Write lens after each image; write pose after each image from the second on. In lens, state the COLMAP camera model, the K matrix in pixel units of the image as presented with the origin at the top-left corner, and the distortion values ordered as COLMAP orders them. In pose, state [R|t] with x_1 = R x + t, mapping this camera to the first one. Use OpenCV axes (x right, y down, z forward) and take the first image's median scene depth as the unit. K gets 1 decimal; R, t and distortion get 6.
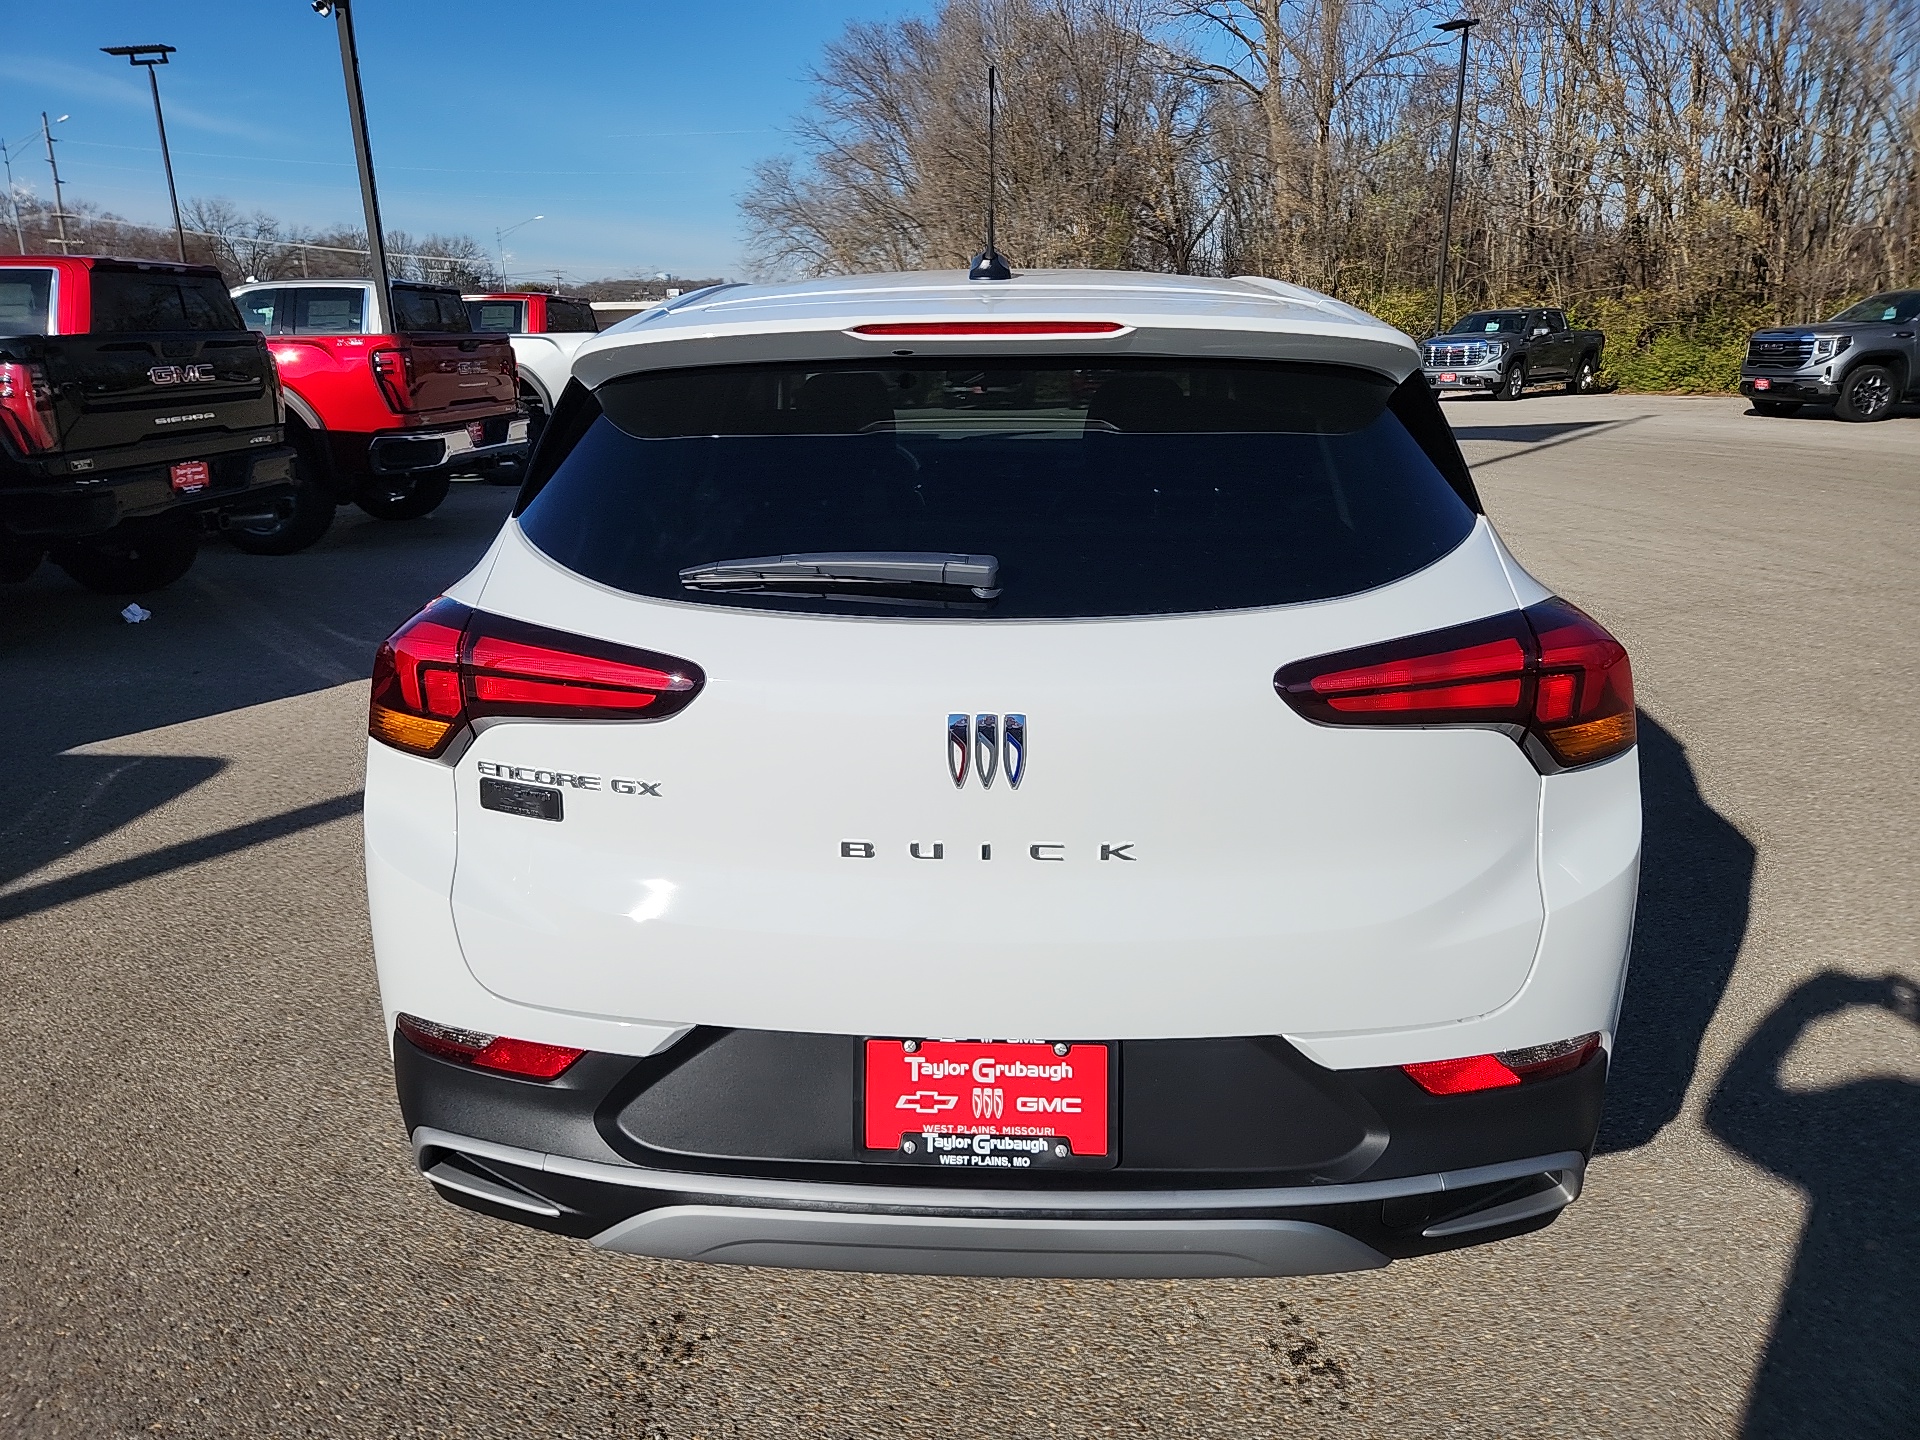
lens RADIAL K [[1272.2, 0, 922.4], [0, 1272.2, 700.7], [0, 0, 1]] dist [0.065957, -0.050092]
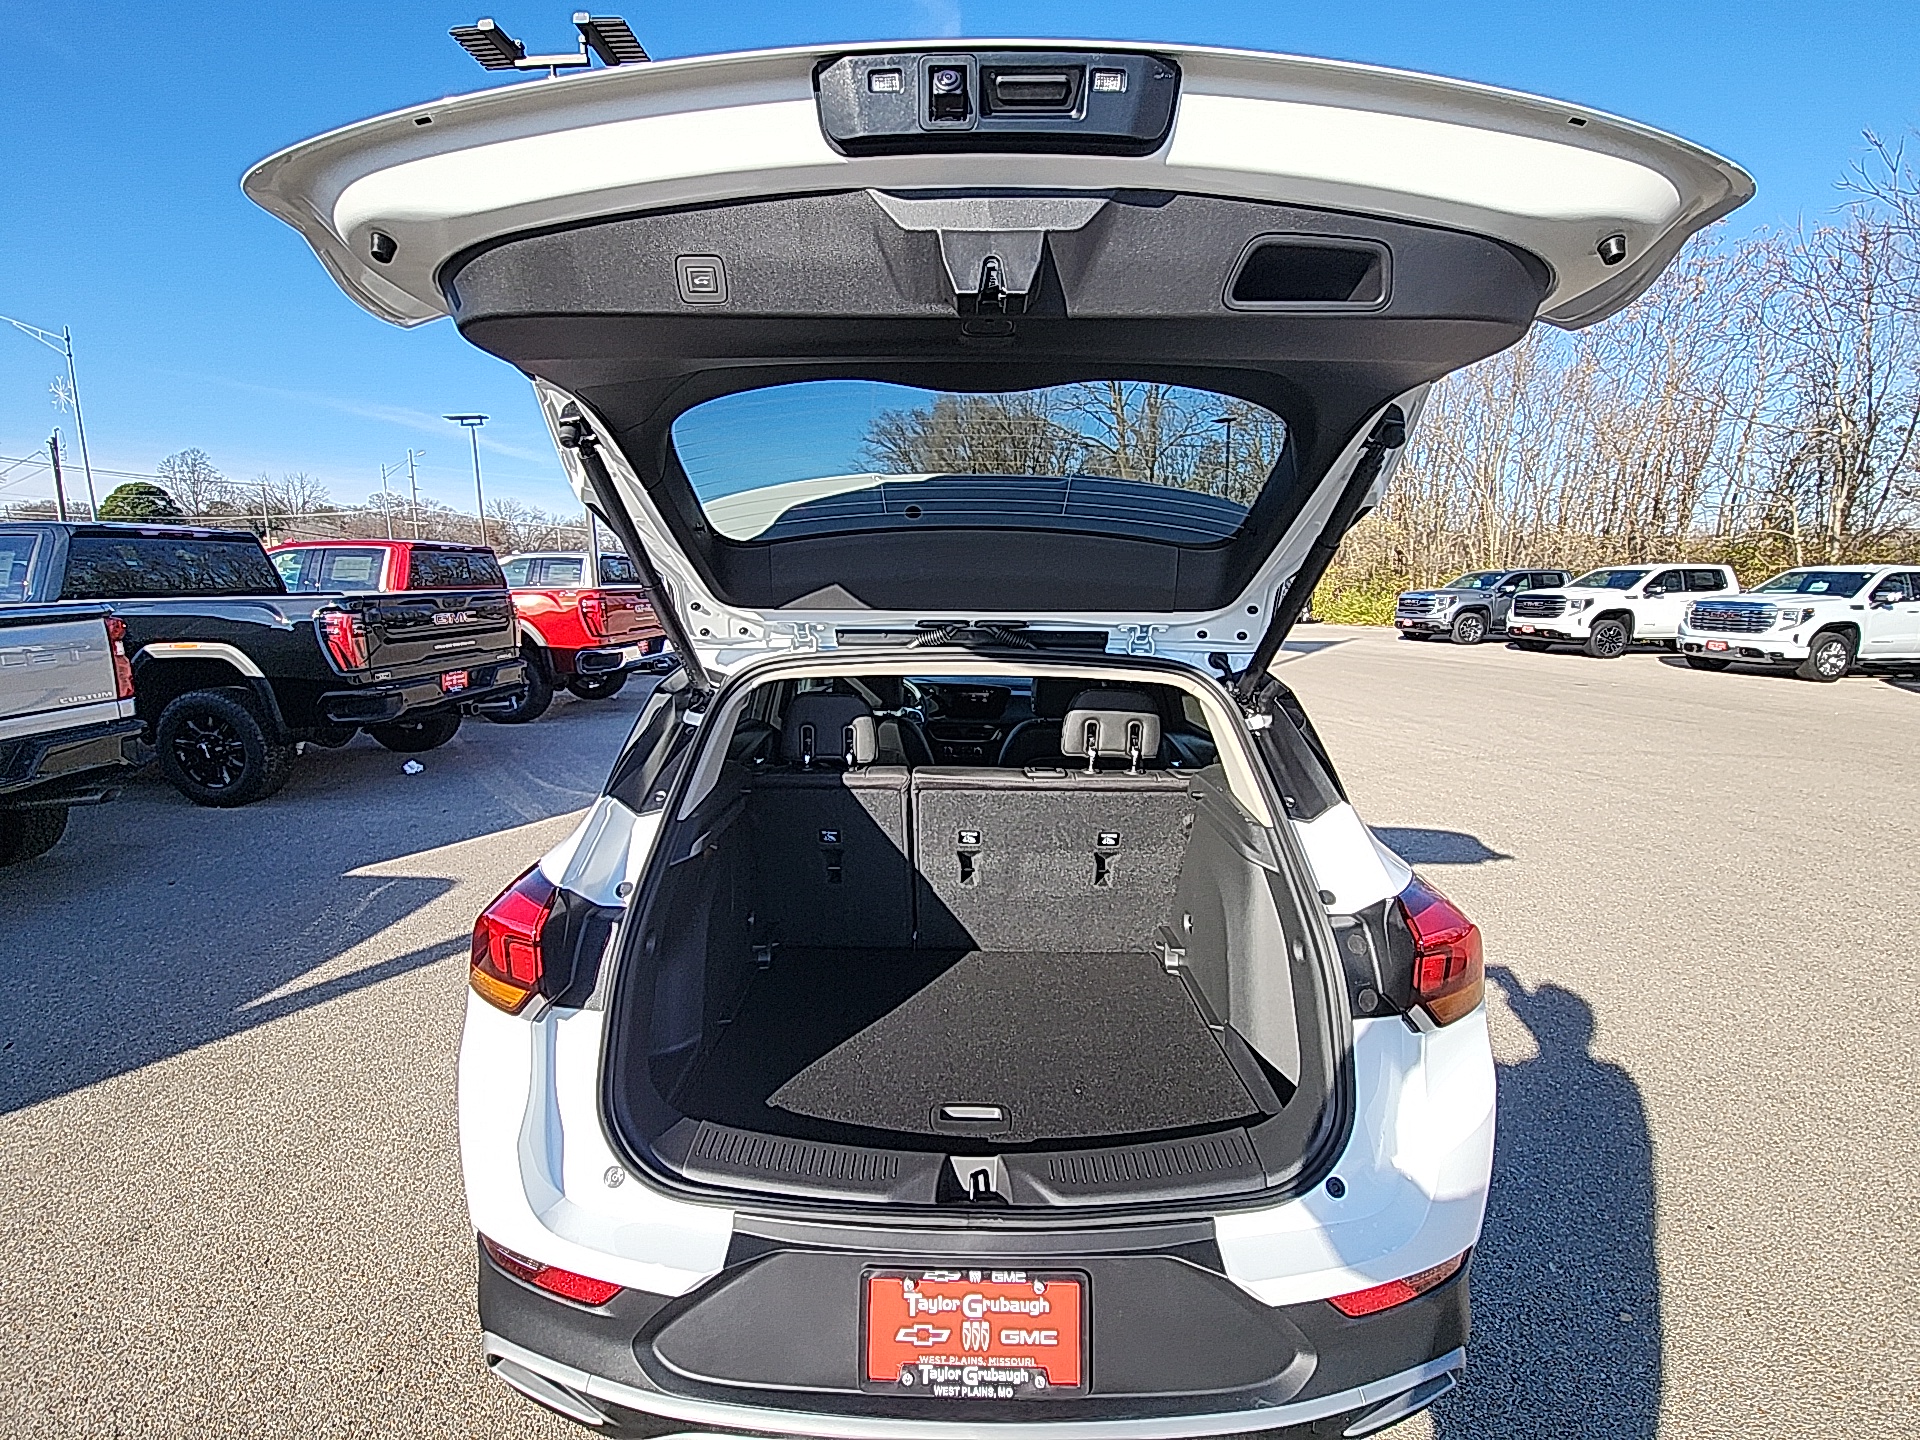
lens RADIAL K [[765.4, 0, 951.1], [0, 765.4, 707.5], [0, 0, 1]] dist [0.015341, -0.011846]
pose [[0.999230, 0.007134, 0.038585, -0.000337], [-0.002718, 0.993556, -0.113311, -0.027474], [-0.039144, 0.113119, 0.992810, 0.040209]]
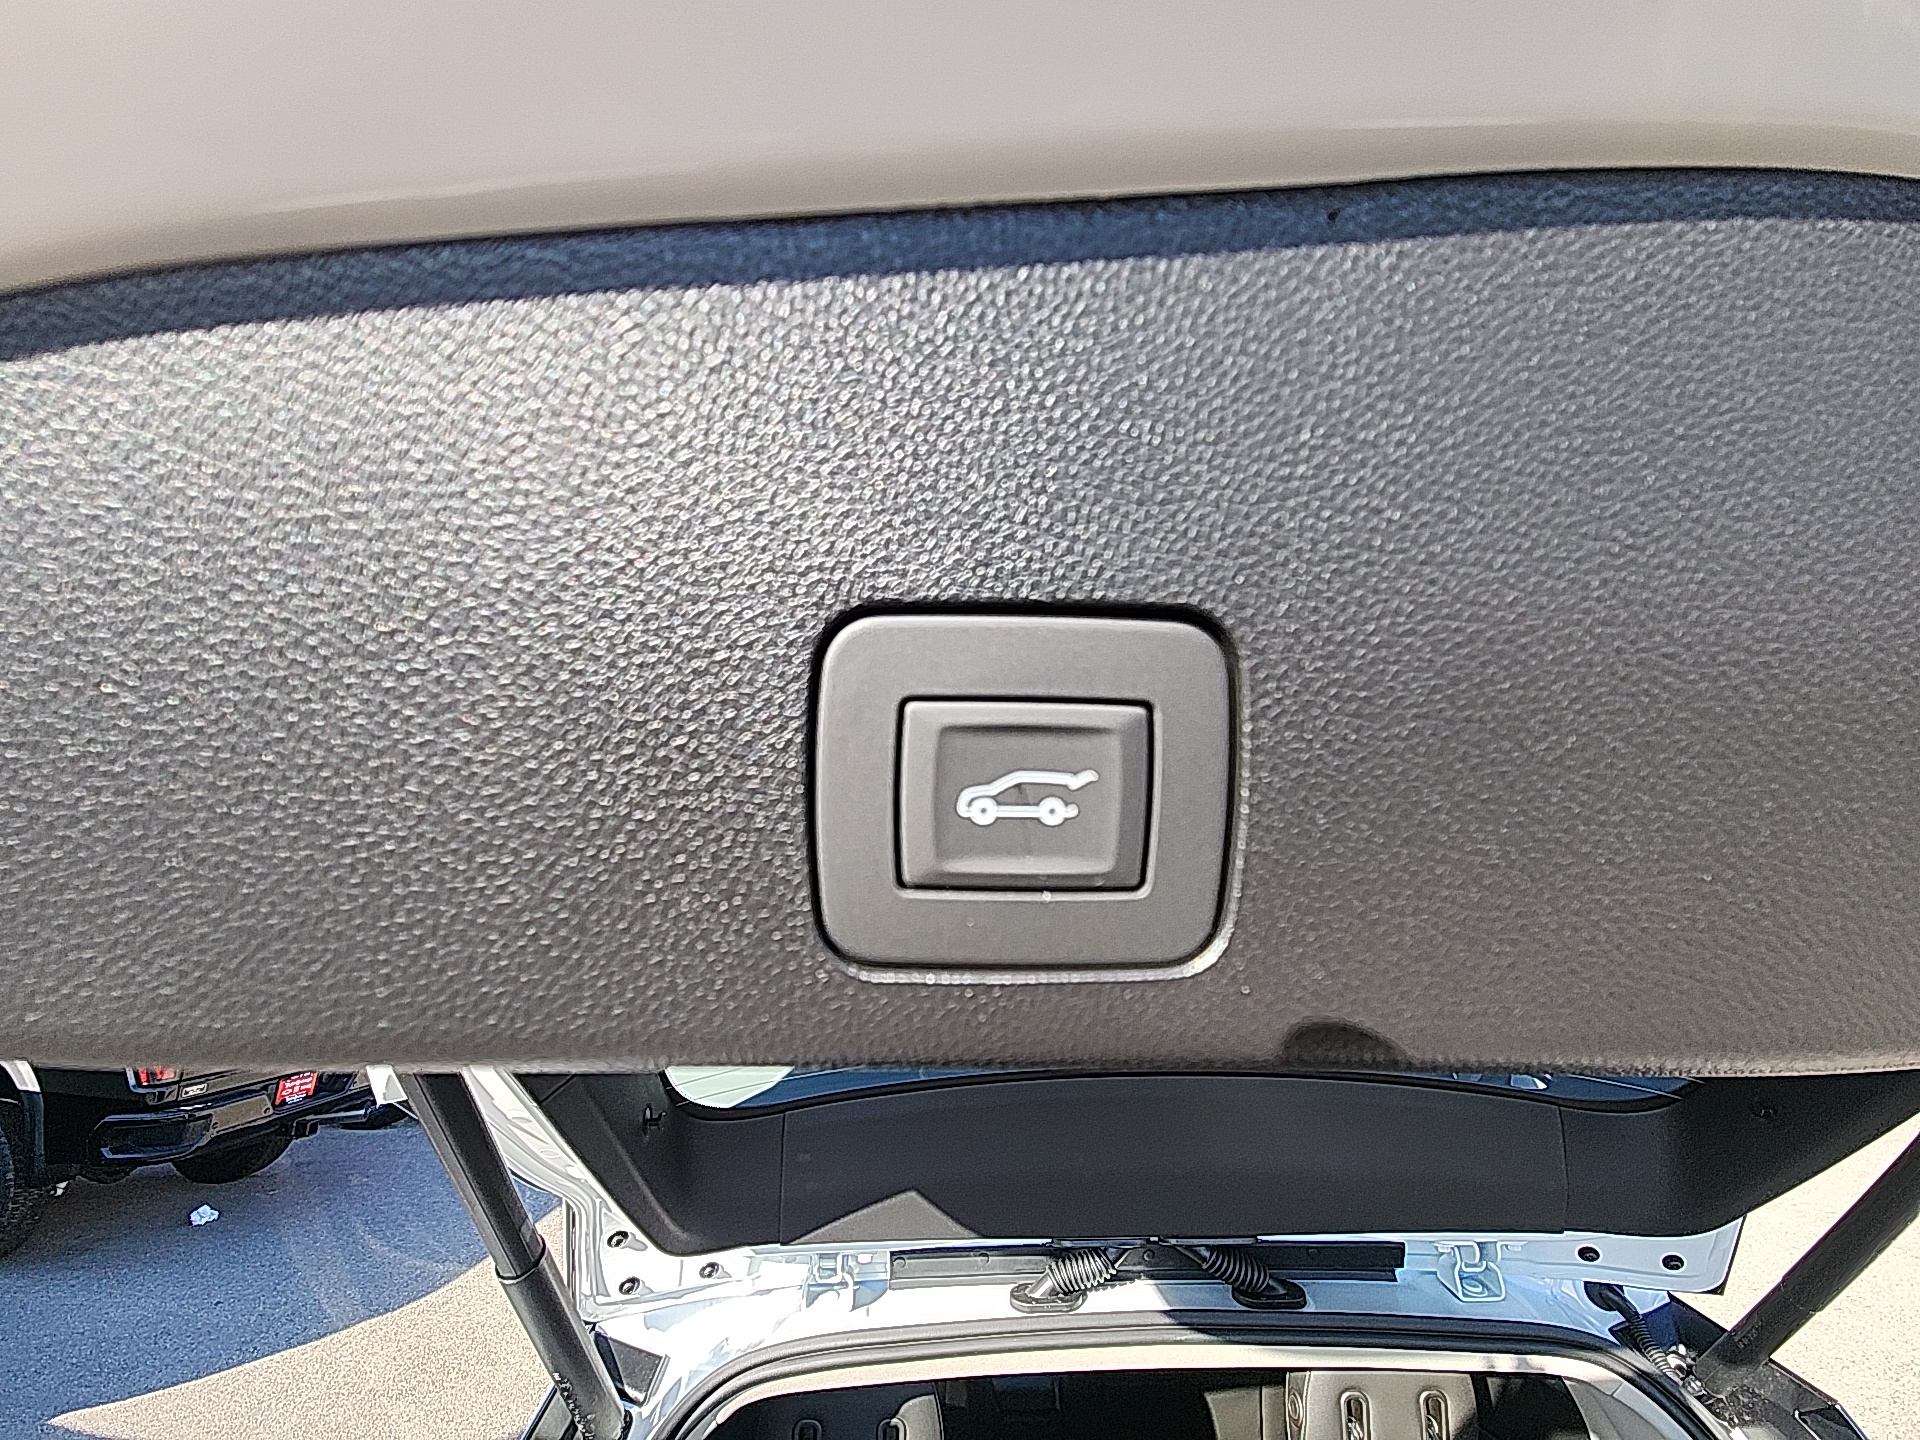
lens RADIAL K [[765.4, 0, 942.1], [0, 765.4, 728.0], [0, 0, 1]] dist [0.015341, -0.011846]
pose [[0.995234, 0.031717, 0.092211, -0.023512], [0.018236, 0.868403, -0.495523, -0.071814], [-0.095793, 0.494843, 0.863687, 0.102141]]
